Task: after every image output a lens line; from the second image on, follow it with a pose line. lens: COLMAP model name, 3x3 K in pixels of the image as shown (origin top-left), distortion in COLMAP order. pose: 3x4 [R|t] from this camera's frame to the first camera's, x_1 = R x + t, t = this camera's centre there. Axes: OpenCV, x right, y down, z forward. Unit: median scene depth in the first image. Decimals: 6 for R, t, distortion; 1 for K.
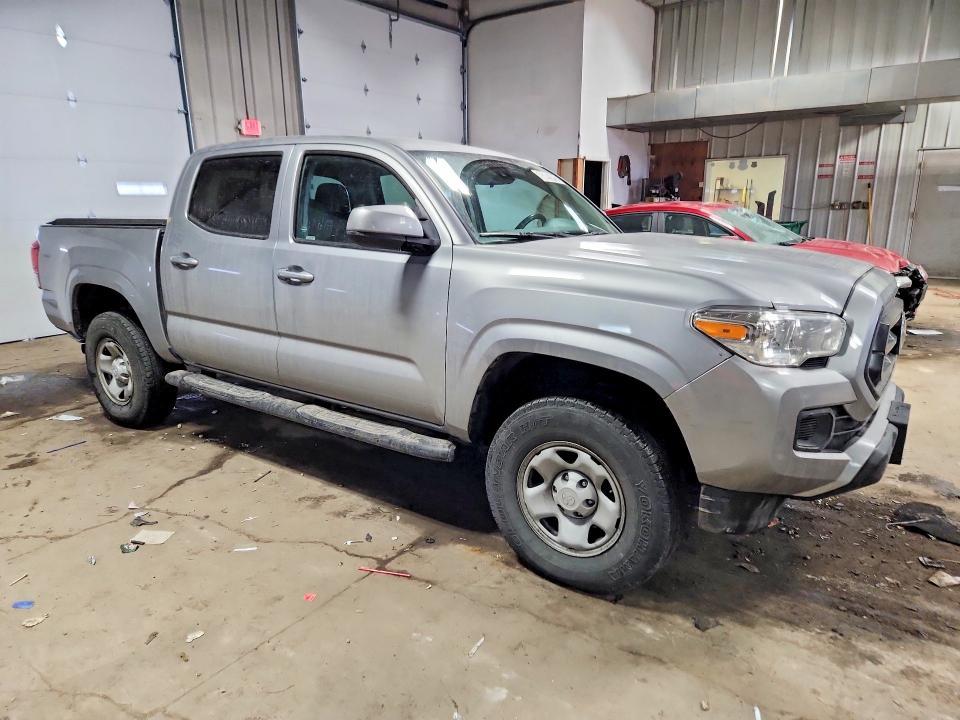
lens RADIAL K [[649.2, 0, 481.6], [0, 649.2, 359.1], [0, 0, 1]] dist [0.047142, -0.020783]
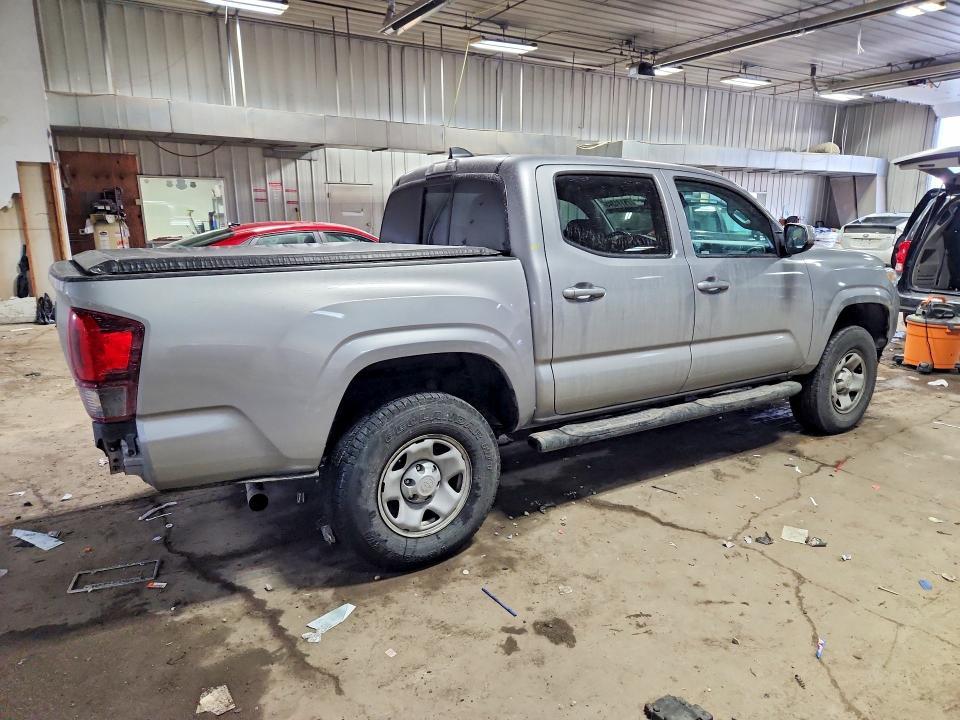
lens RADIAL K [[649.2, 0, 481.7], [0, 649.2, 362.1], [0, 0, 1]] dist [0.047142, -0.020783]
pose [[0.364290, -0.193545, 0.910952, -1.109178], [0.215651, 0.969111, 0.119663, -0.164230], [-0.905973, 0.152855, 0.394775, 0.689981]]
